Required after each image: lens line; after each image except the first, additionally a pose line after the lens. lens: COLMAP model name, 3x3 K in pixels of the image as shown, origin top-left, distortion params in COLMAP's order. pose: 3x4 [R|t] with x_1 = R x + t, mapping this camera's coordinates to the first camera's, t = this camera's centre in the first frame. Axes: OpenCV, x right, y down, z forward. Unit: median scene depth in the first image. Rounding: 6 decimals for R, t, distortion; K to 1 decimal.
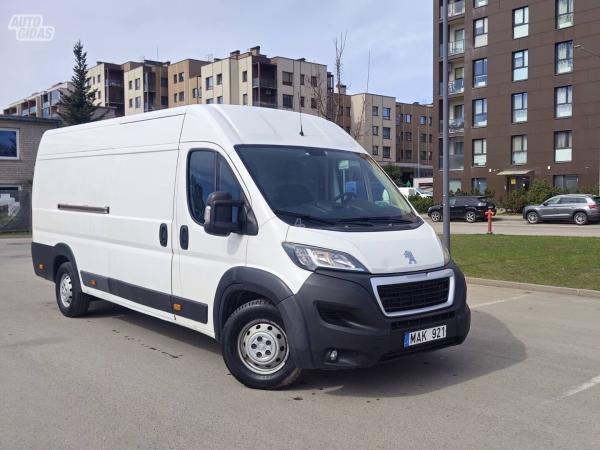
lens RADIAL K [[587.1, 0, 300.2], [0, 587.1, 225.9], [0, 0, 1]] dist [-0.005330, 0.000000]
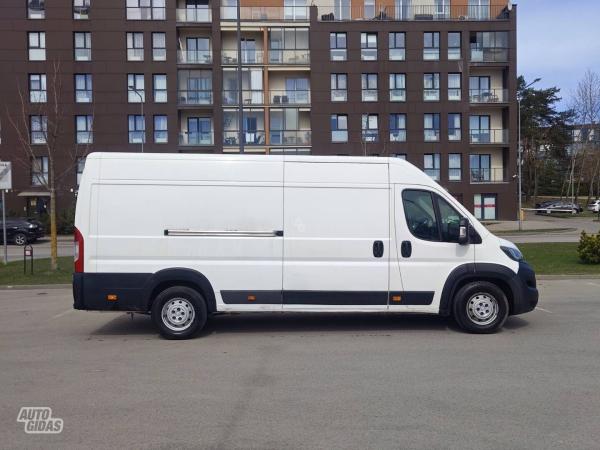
lens RADIAL K [[587.1, 0, 300.4], [0, 587.1, 223.9], [0, 0, 1]] dist [-0.005330, 0.000000]
pose [[0.636703, -0.012020, 0.771016, -1.222639], [0.042038, 0.998933, -0.019141, -0.021941], [-0.769963, 0.044599, 0.636528, 0.219305]]
